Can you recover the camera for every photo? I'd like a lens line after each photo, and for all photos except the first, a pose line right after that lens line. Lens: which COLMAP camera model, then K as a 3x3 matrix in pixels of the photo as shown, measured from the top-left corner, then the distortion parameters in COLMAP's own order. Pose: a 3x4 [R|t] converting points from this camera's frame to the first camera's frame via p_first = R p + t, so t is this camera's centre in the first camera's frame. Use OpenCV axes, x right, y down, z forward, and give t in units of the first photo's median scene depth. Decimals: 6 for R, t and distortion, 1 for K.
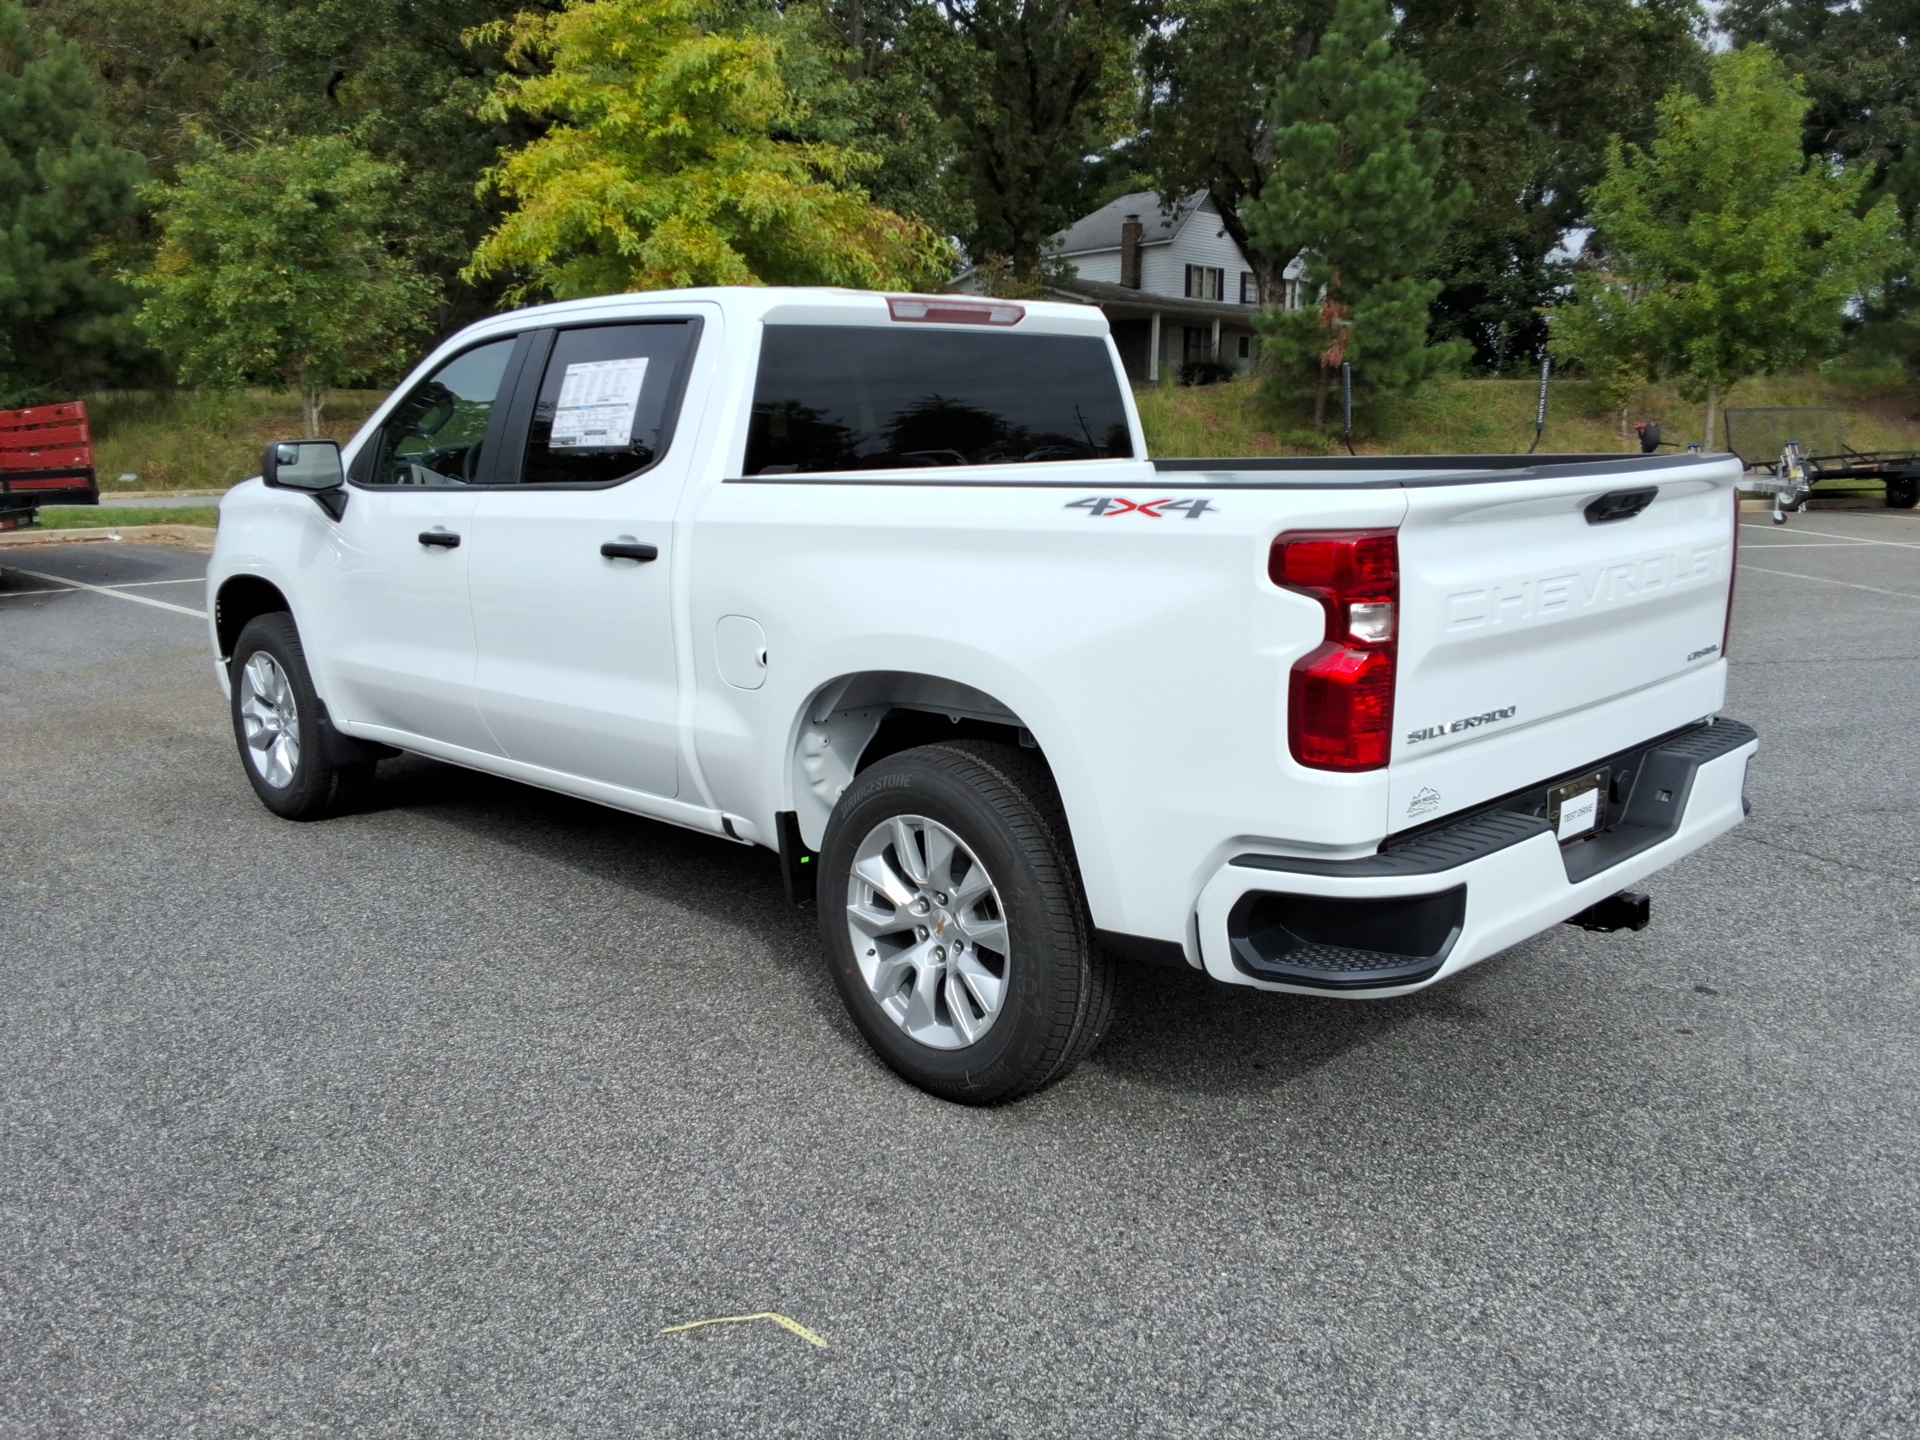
lens RADIAL K [[1549.0, 0, 978.1], [0, 1549.0, 724.5], [0, 0, 1]] dist [0.081341, -0.120922]
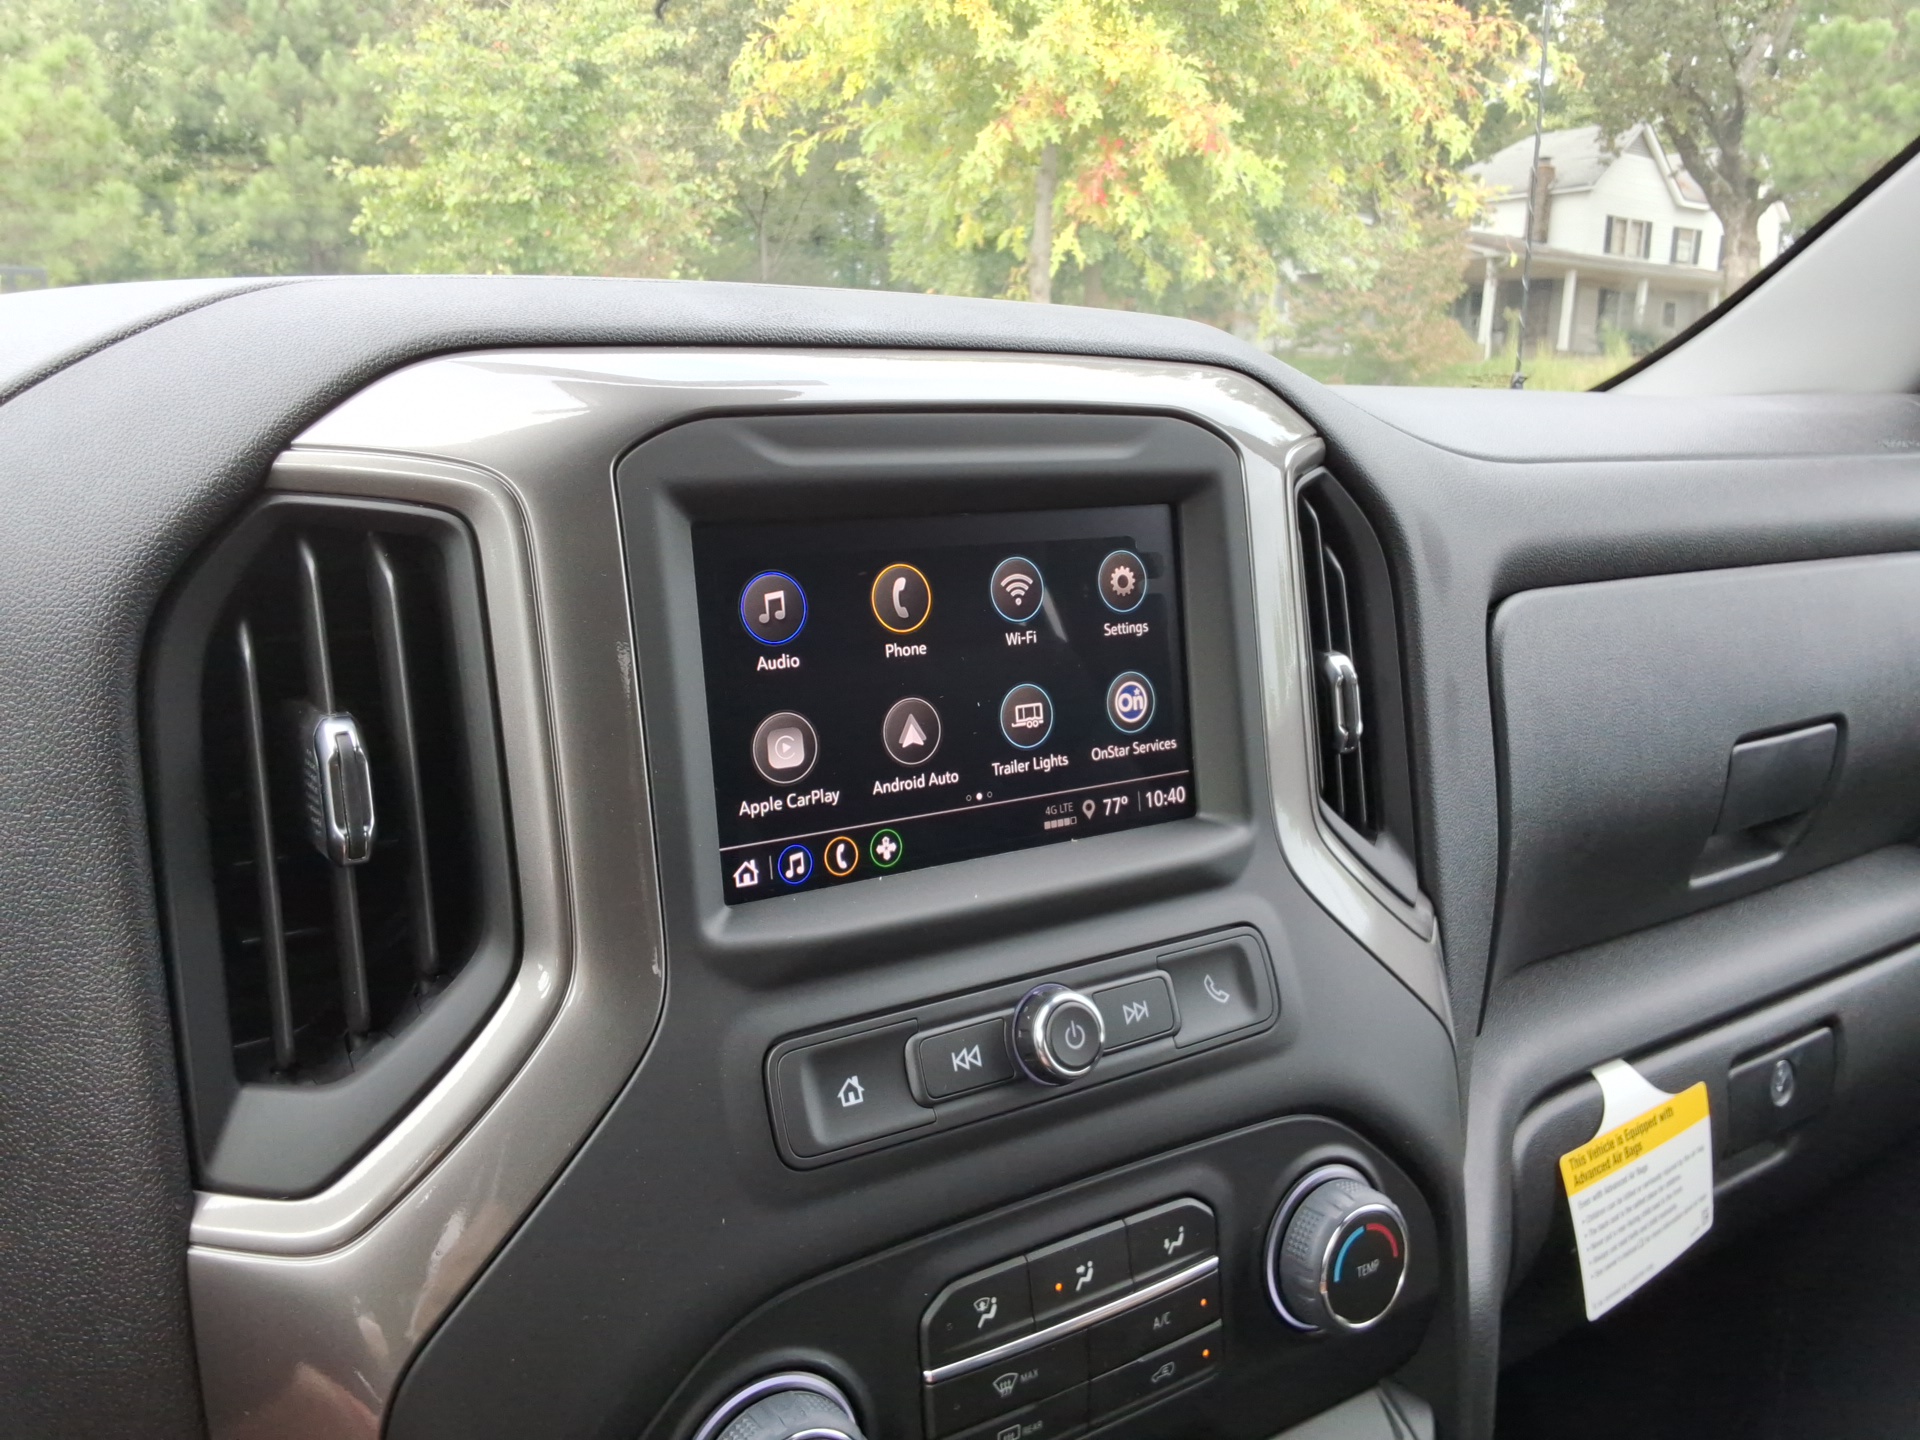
lens RADIAL K [[1549.0, 0, 957.5], [0, 1549.0, 658.3], [0, 0, 1]] dist [0.081341, -0.120922]
pose [[0.978521, 0.068521, -0.194428, -0.075513], [-0.072786, 0.997237, -0.014869, -0.053100], [0.192872, 0.028701, 0.980804, 0.304331]]
